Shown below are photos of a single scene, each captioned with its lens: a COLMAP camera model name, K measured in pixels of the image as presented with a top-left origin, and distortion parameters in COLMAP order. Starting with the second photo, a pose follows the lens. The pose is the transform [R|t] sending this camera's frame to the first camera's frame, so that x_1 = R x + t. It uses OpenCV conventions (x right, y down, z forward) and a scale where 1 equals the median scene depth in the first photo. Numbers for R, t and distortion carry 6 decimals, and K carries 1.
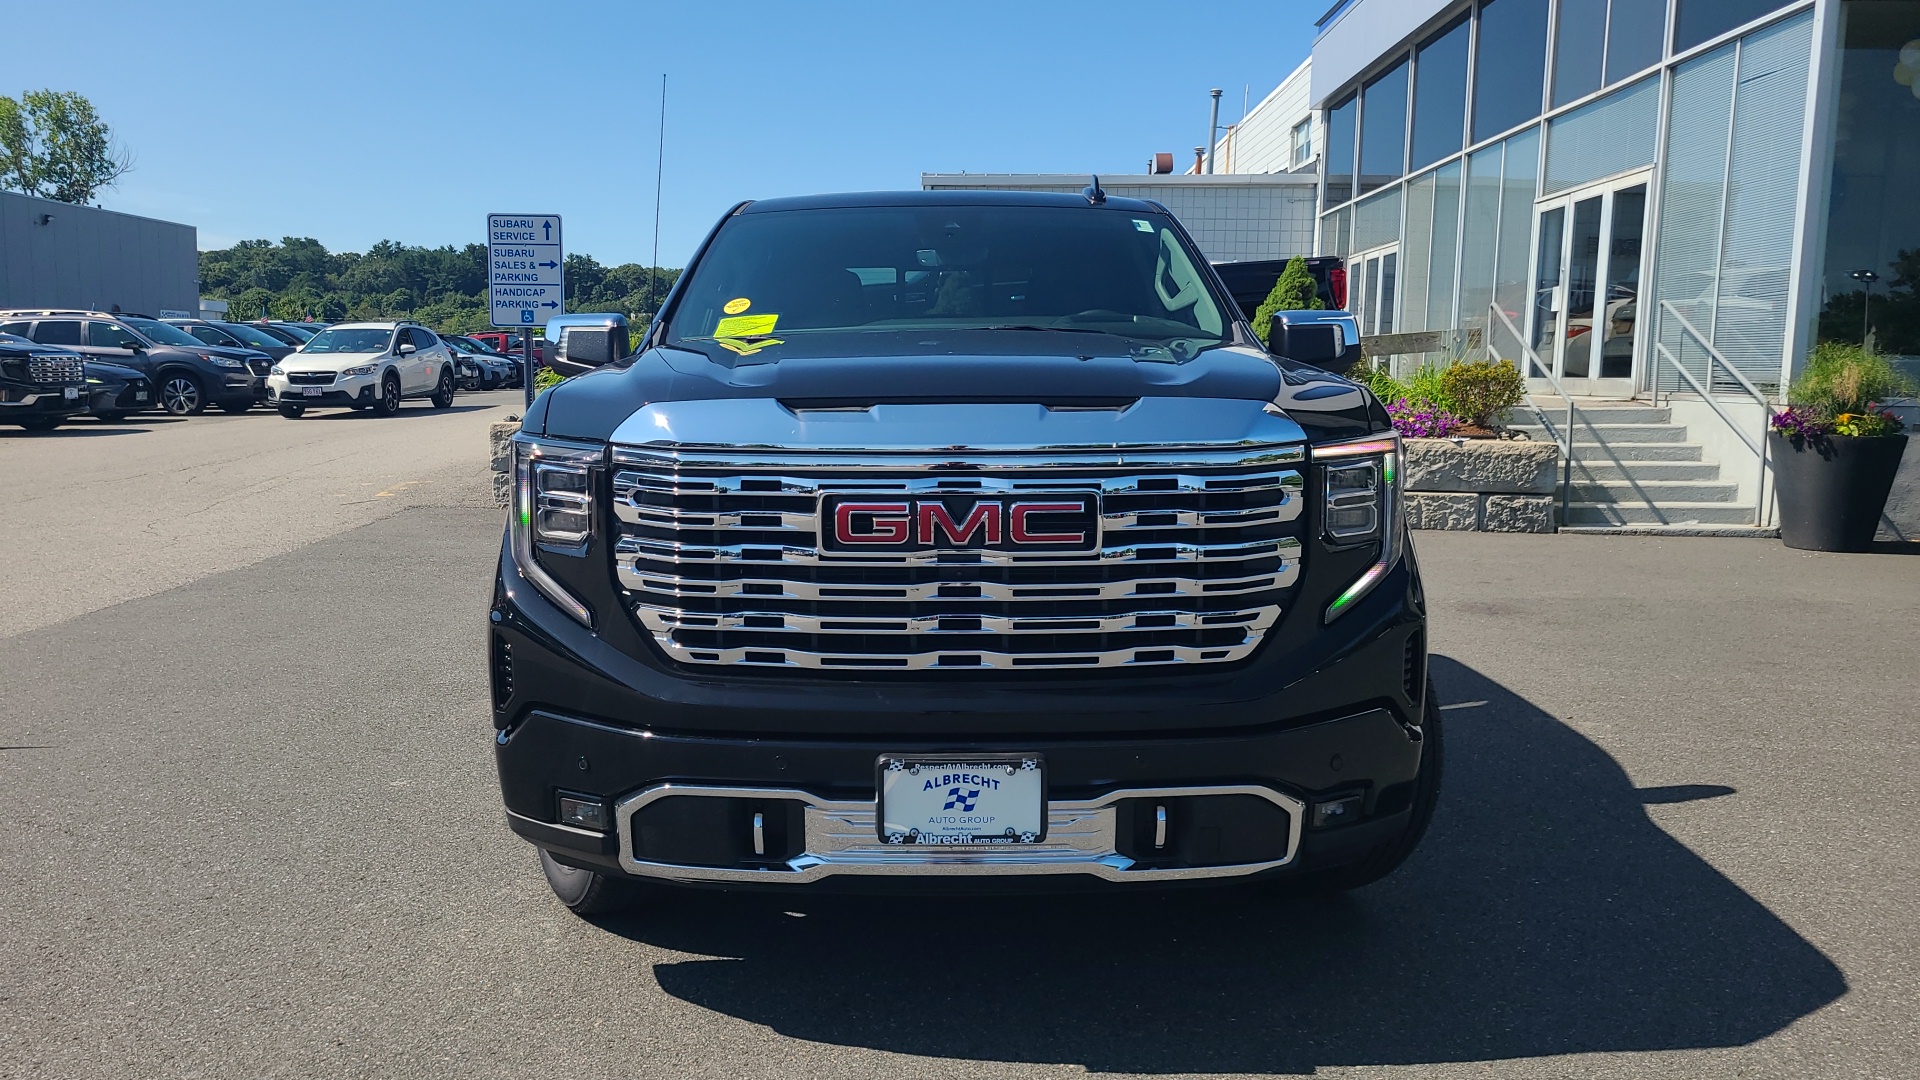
lens RADIAL K [[1435.7, 0, 939.5], [0, 1435.7, 554.5], [0, 0, 1]] dist [0.046811, -0.026163]
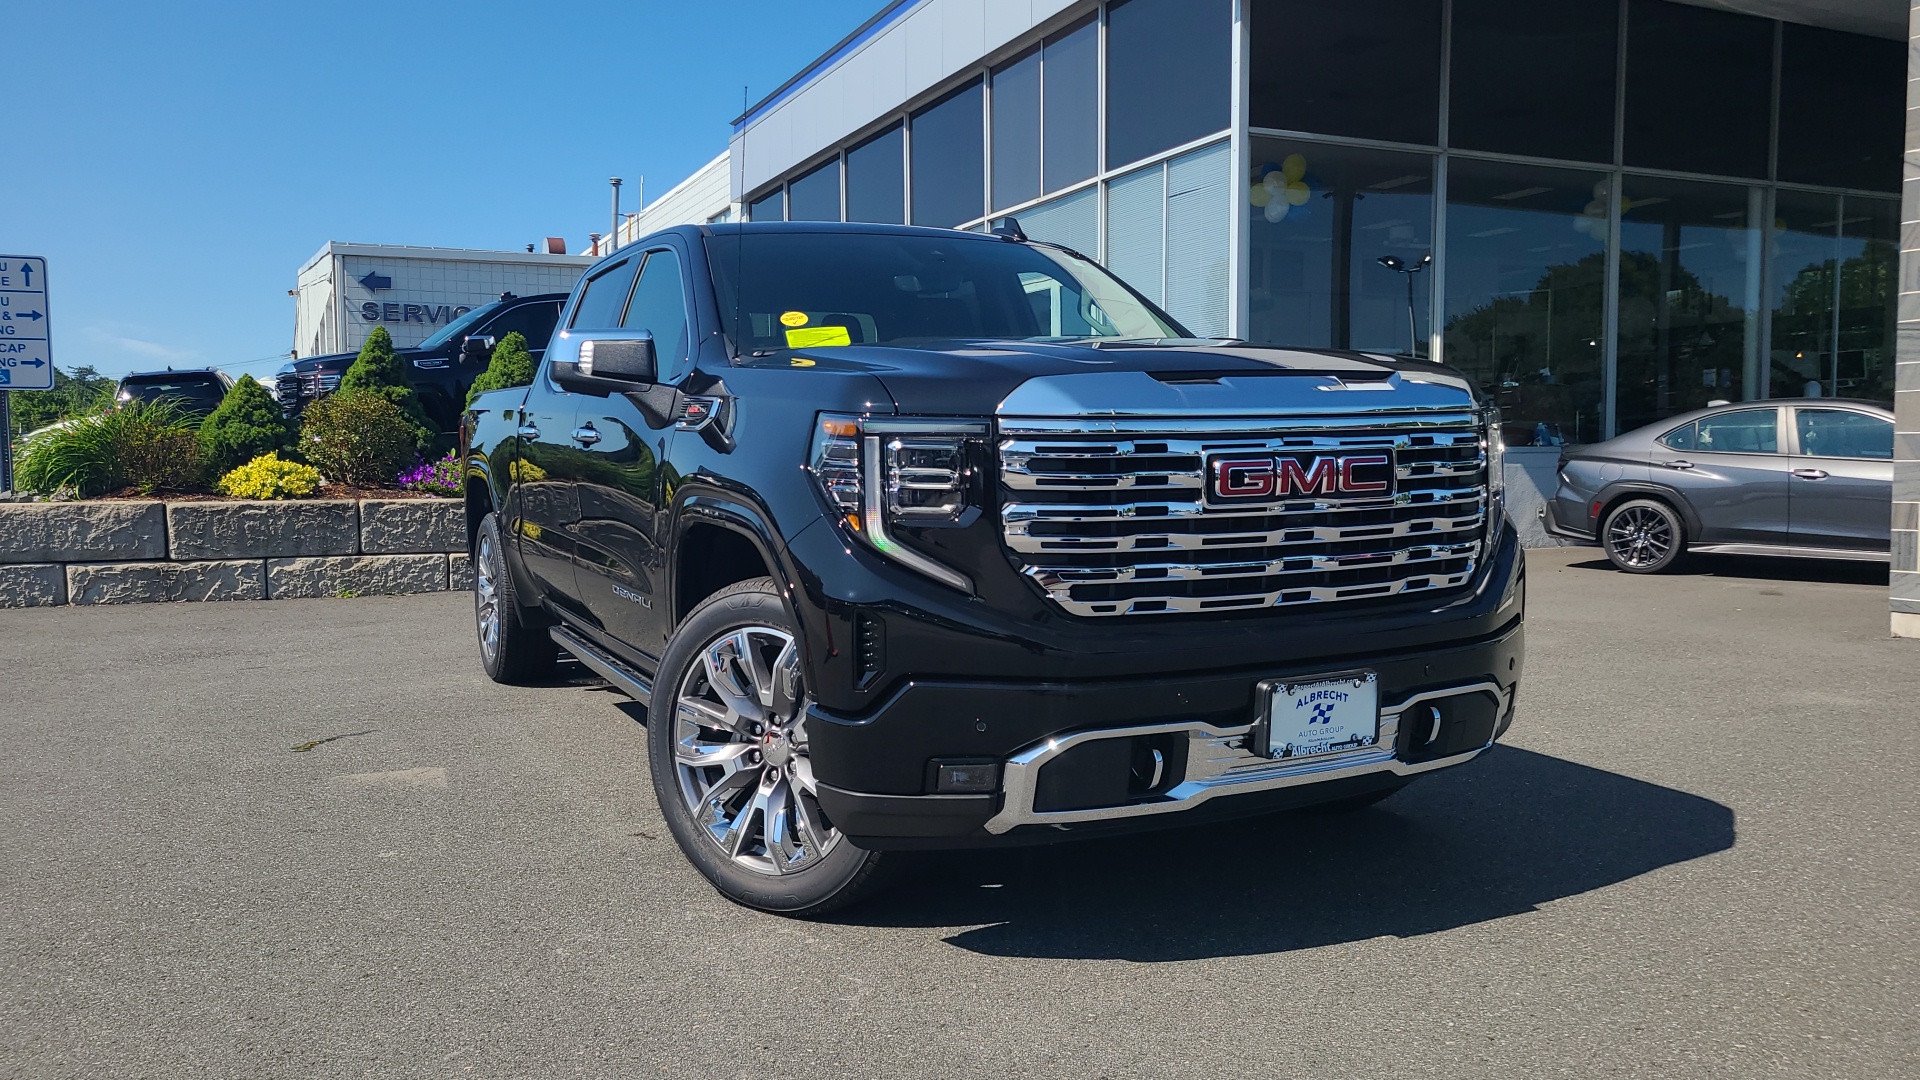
lens RADIAL K [[1435.7, 0, 941.9], [0, 1435.7, 566.1], [0, 0, 1]] dist [0.046811, -0.026163]
pose [[0.895318, -0.052840, 0.442282, -0.744368], [0.077346, 0.996297, -0.037546, 0.069777], [-0.438660, 0.067824, 0.896090, 0.082444]]
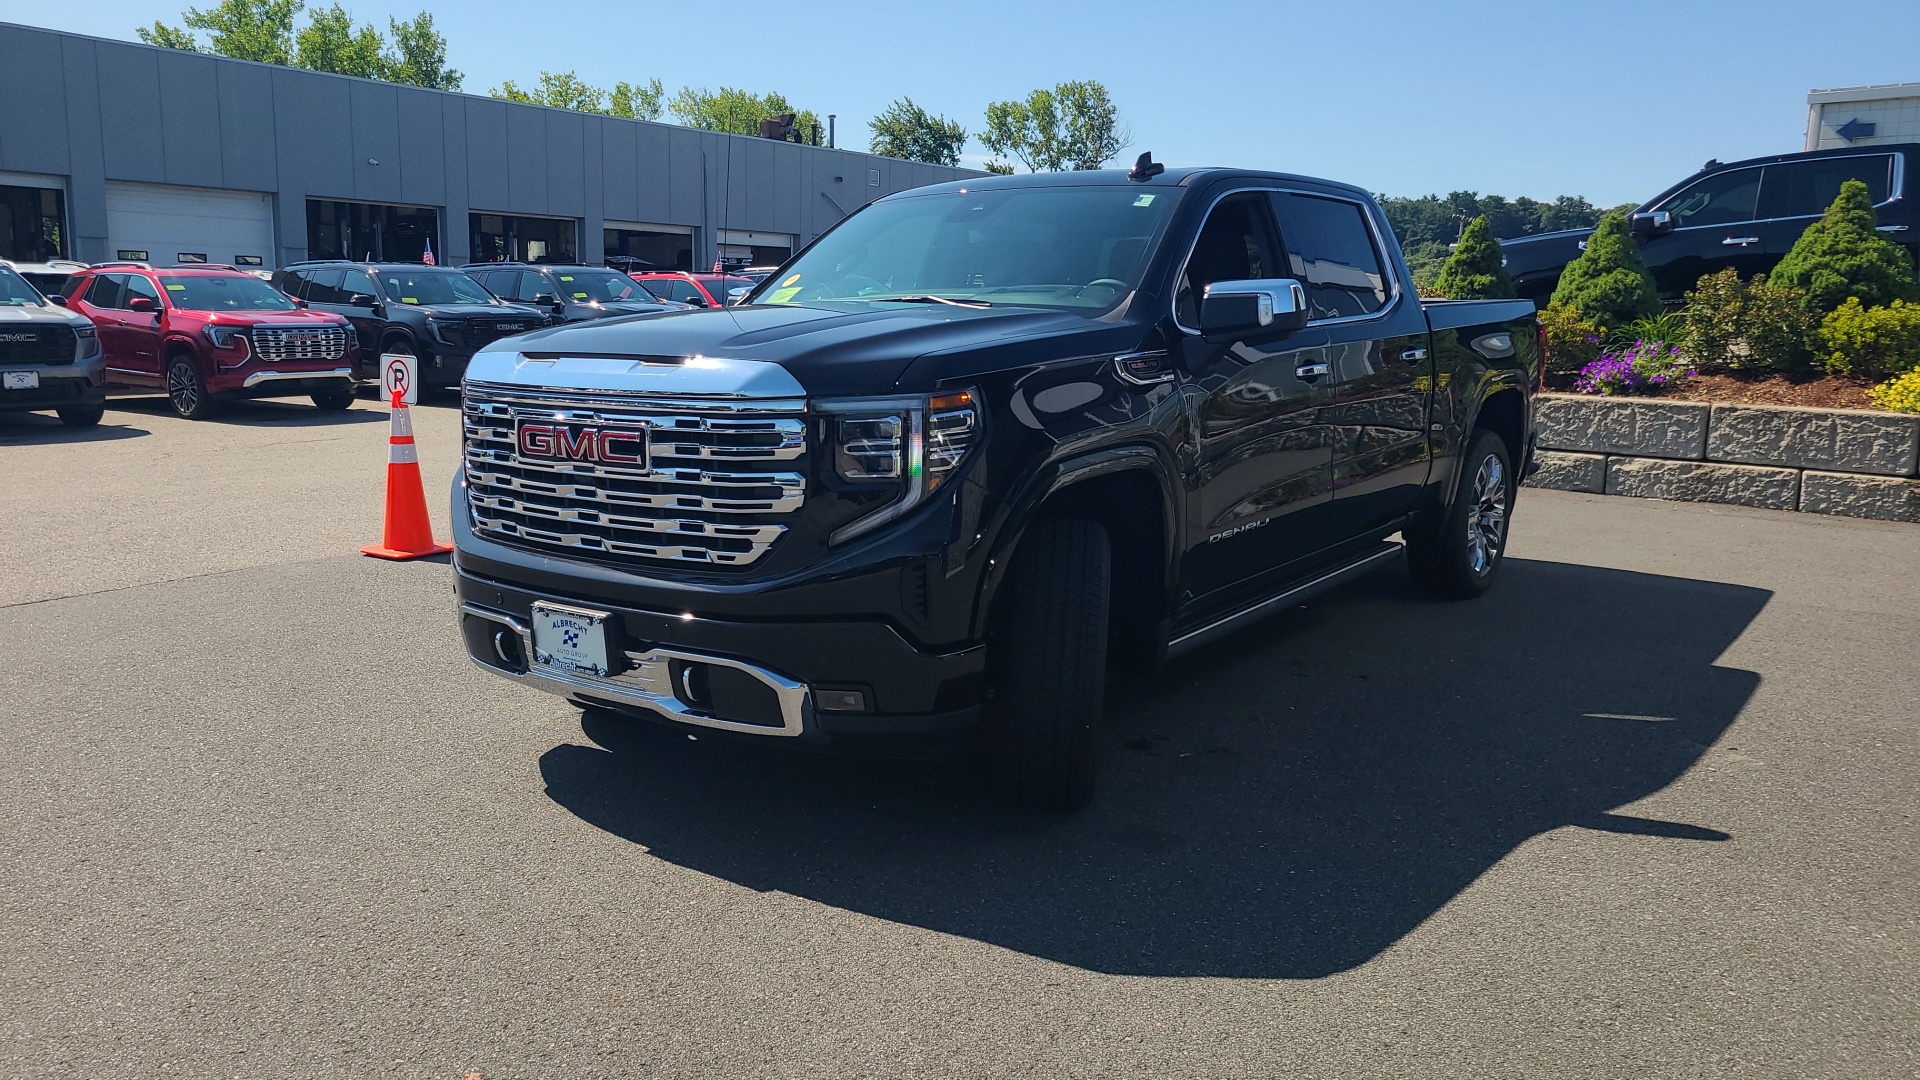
lens RADIAL K [[1435.7, 0, 949.6], [0, 1435.7, 545.0], [0, 0, 1]] dist [0.046811, -0.026163]
pose [[0.803883, 0.099908, -0.586336, 1.106059], [-0.083943, 0.994982, 0.054450, -0.029227], [0.588834, 0.005447, 0.808236, 0.069125]]
